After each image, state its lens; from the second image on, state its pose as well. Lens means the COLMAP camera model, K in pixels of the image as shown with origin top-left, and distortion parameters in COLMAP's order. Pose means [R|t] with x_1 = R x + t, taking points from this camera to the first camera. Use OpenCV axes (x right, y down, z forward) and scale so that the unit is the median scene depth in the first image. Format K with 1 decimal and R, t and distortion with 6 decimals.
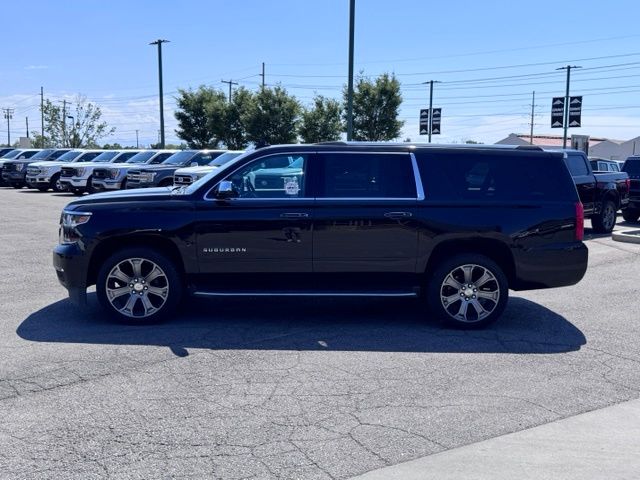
lens RADIAL K [[657.6, 0, 320.0], [0, 657.6, 240.0], [0, 0, 1]] dist [0.177336, -0.372299]
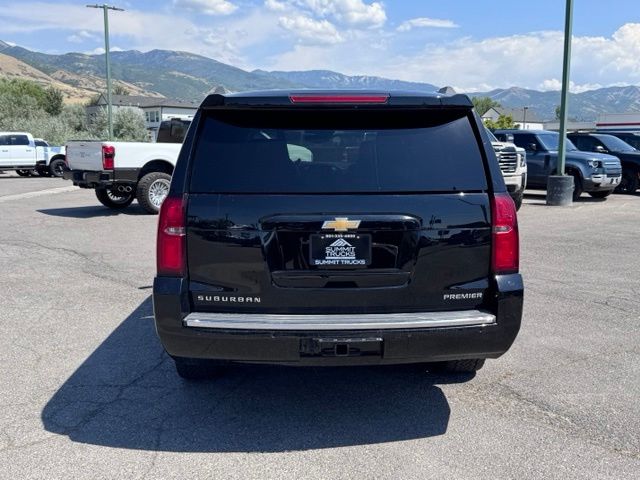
lens RADIAL K [[657.6, 0, 320.0], [0, 657.6, 240.0], [0, 0, 1]] dist [0.177336, -0.372299]
pose [[-0.022712, 0.123140, -0.992129, 0.892326], [-0.112565, 0.985760, 0.124926, -0.101468], [0.993385, 0.114516, -0.008527, 1.140817]]
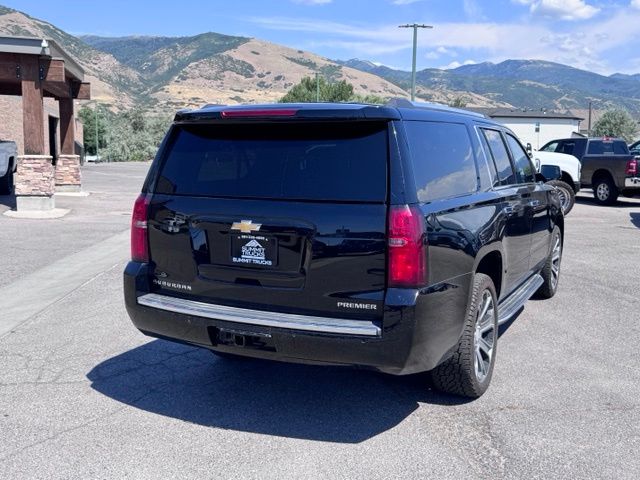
lens RADIAL K [[656.6, 0, 325.3], [0, 656.6, 232.1], [0, 0, 1]] dist [0.191818, -0.420644]
pose [[-0.495892, 0.079372, -0.864749, 0.839008], [-0.116362, 0.980760, 0.156749, -0.140256], [0.860553, 0.178355, -0.477115, 1.459616]]
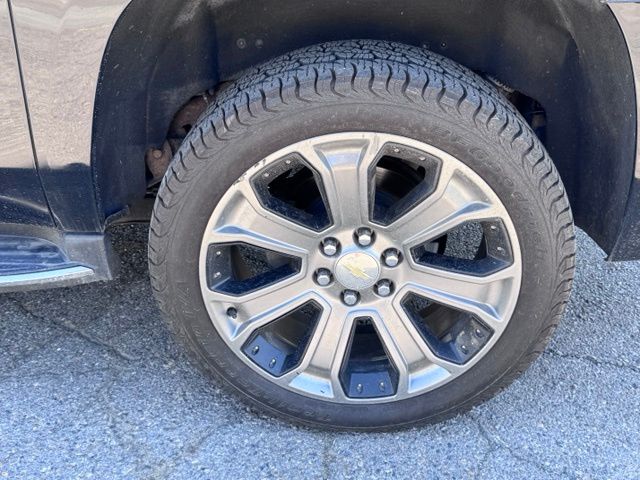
lens RADIAL K [[657.6, 0, 320.0], [0, 657.6, 240.0], [0, 0, 1]] dist [0.177336, -0.372299]
pose [[0.996898, 0.033318, -0.071300, 0.229669], [-0.004268, 0.927521, 0.373746, 0.000243], [0.078585, -0.372282, 0.924787, 0.837780]]
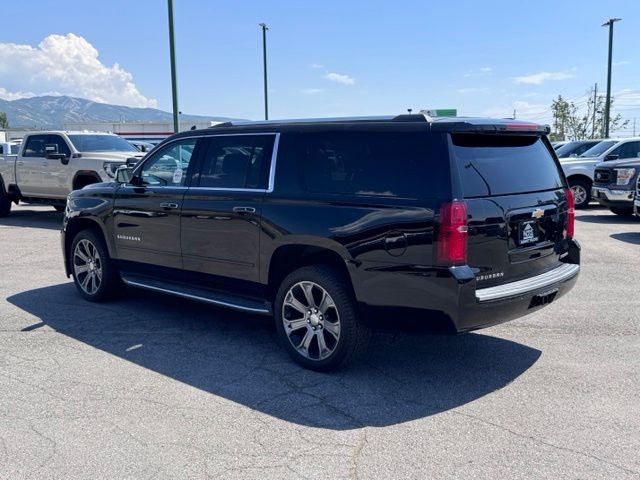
lens RADIAL K [[657.6, 0, 320.0], [0, 657.6, 240.0], [0, 0, 1]] dist [0.177336, -0.372299]
pose [[0.694131, 0.073618, -0.716075, 0.756544], [-0.064857, 0.997107, 0.039642, -0.039055], [0.716922, 0.018926, 0.696897, 0.498143]]
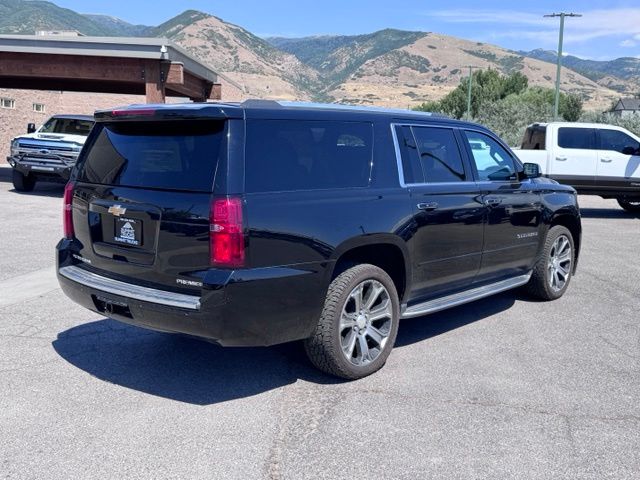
lens RADIAL K [[657.6, 0, 320.0], [0, 657.6, 240.0], [0, 0, 1]] dist [0.177336, -0.372299]
pose [[-0.704971, 0.067898, -0.705979, 0.718566], [-0.109780, 0.972964, 0.203200, -0.174071], [0.700688, 0.220753, -0.678457, 1.710620]]
